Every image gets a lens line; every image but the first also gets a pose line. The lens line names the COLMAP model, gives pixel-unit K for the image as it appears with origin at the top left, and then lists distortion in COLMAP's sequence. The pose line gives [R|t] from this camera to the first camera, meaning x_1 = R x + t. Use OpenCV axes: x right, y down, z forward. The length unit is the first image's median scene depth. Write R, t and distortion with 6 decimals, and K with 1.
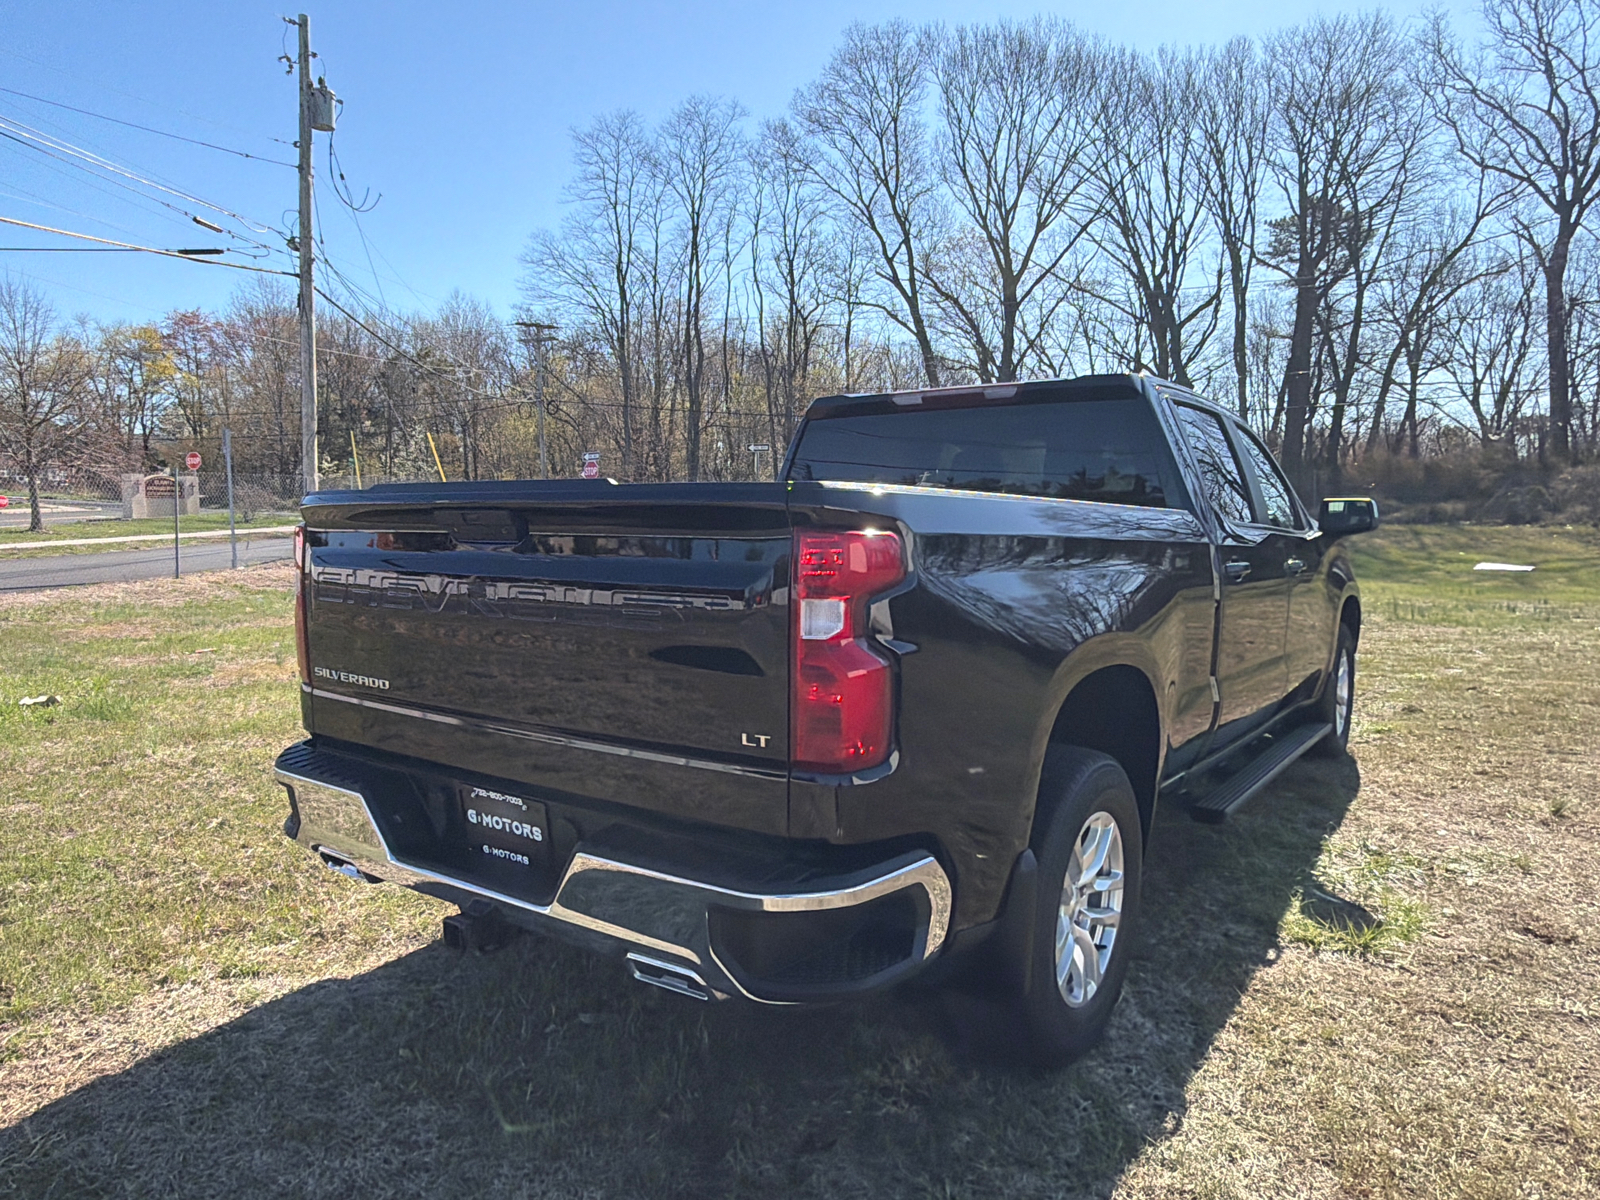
lens RADIAL K [[1060.1, 0, 793.6], [0, 1060.1, 599.1], [0, 0, 1]] dist [0.001152, 0.002906]
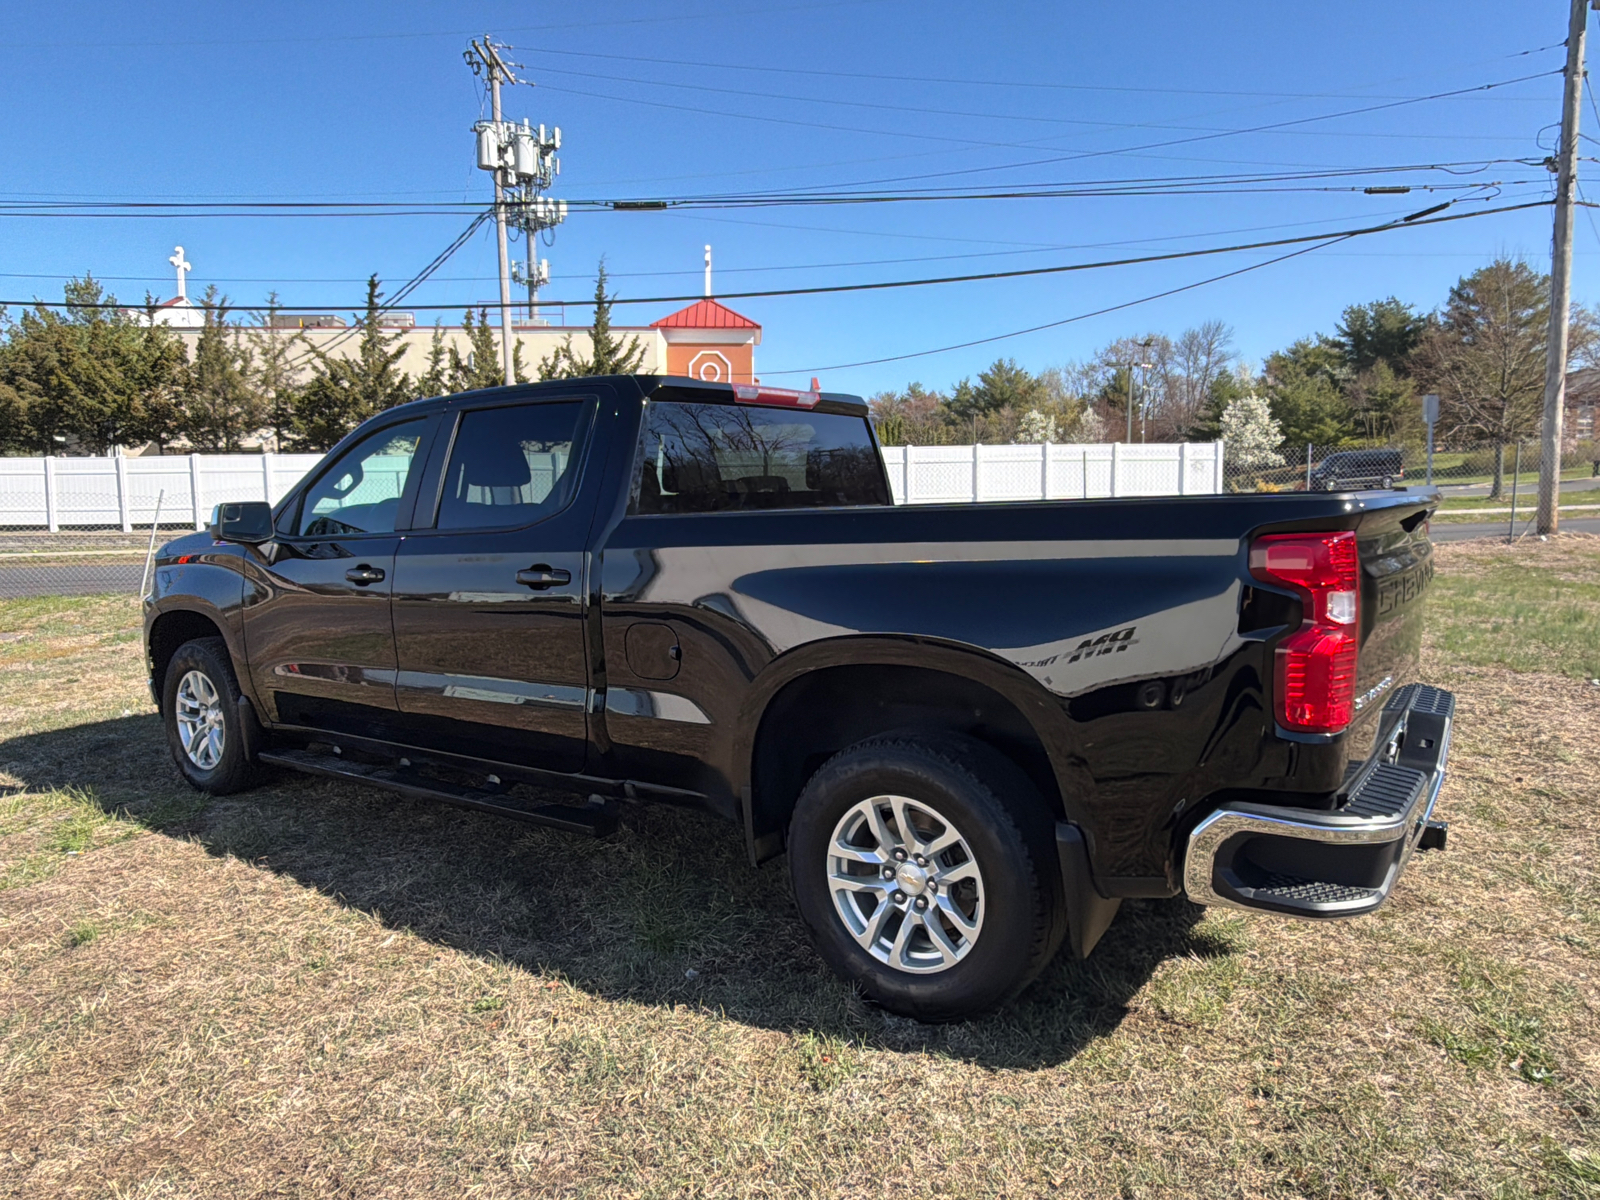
lens RADIAL K [[1057.0, 0, 796.1], [0, 1057.0, 599.0], [0, 0, 1]] dist [0.001728, 0.000347]
pose [[0.075813, 0.100207, -0.992074, 0.144771], [-0.062519, 0.993458, 0.095569, -0.013214], [0.995160, 0.054778, 0.081582, 0.140562]]
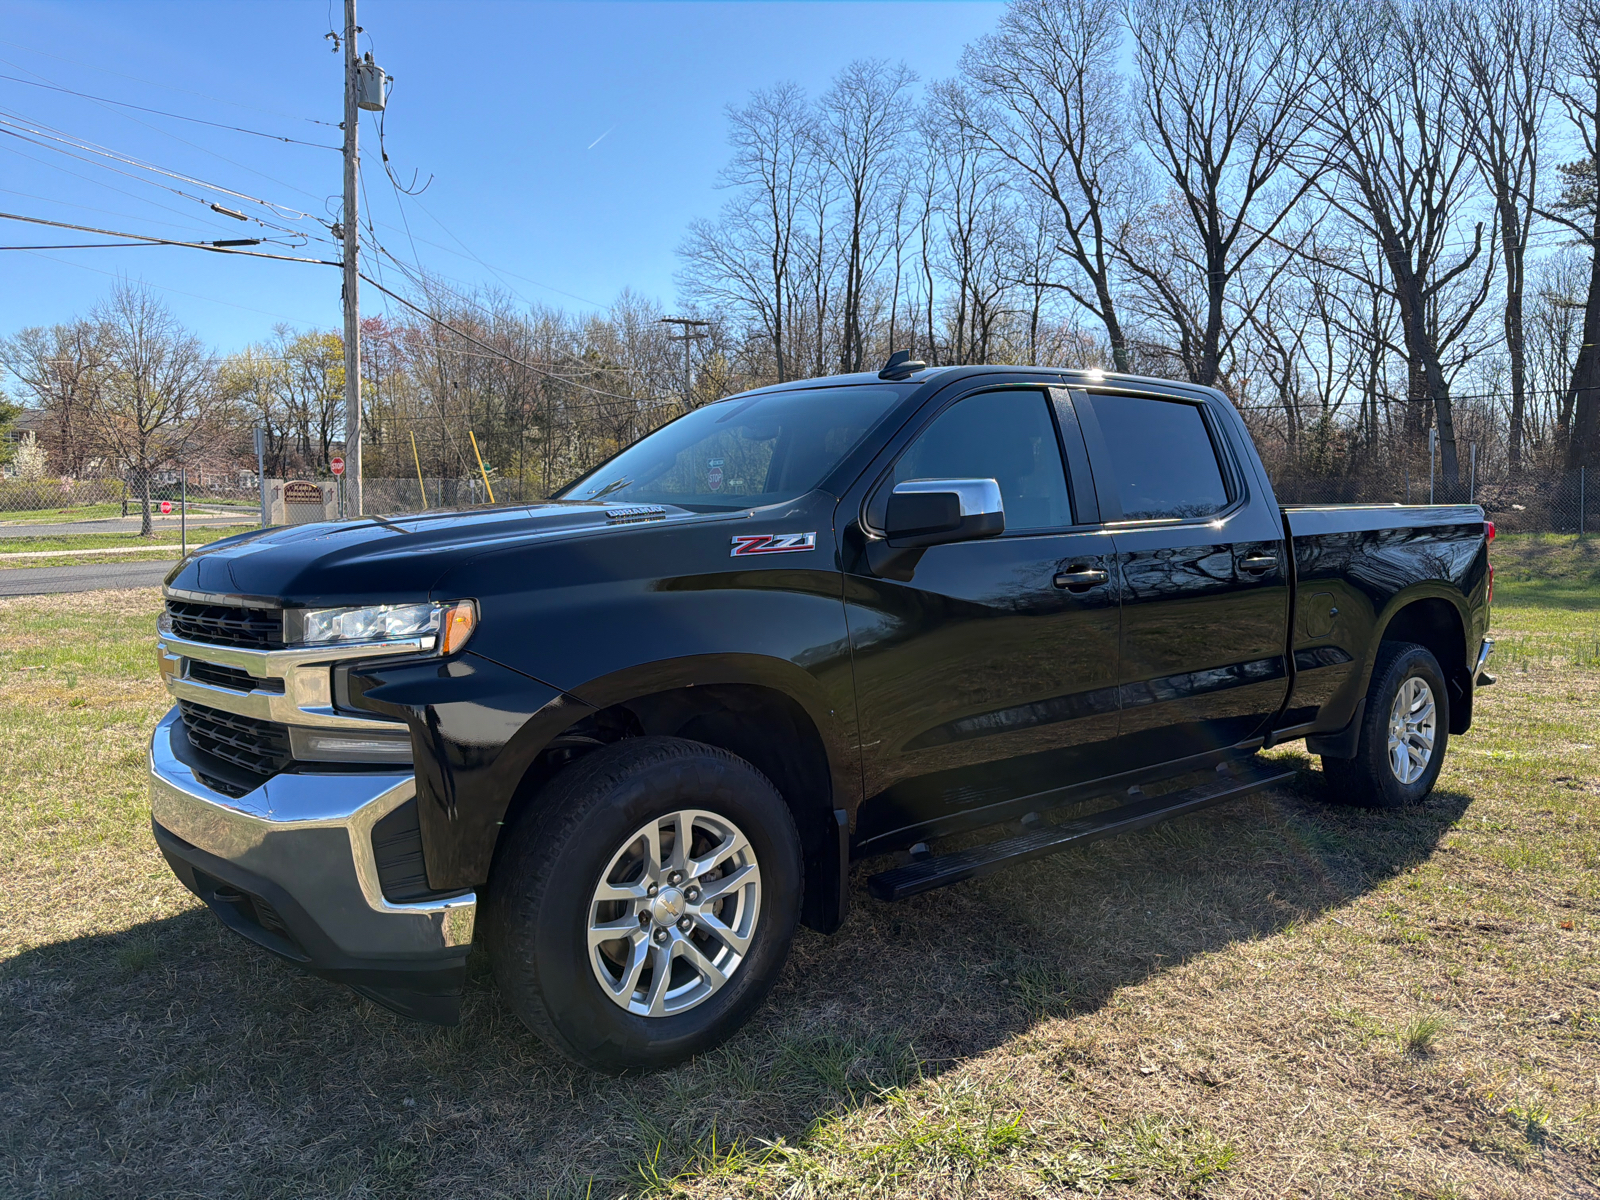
lens RADIAL K [[1138.6, 0, 797.6], [0, 1138.6, 601.2], [0, 0, 1]] dist [0.032866, -0.037253]
pose [[0.982084, 0.015858, -0.187776, 0.050187], [-0.018097, 0.999784, -0.010217, -0.001903], [0.187574, 0.013433, 0.982159, 0.034122]]
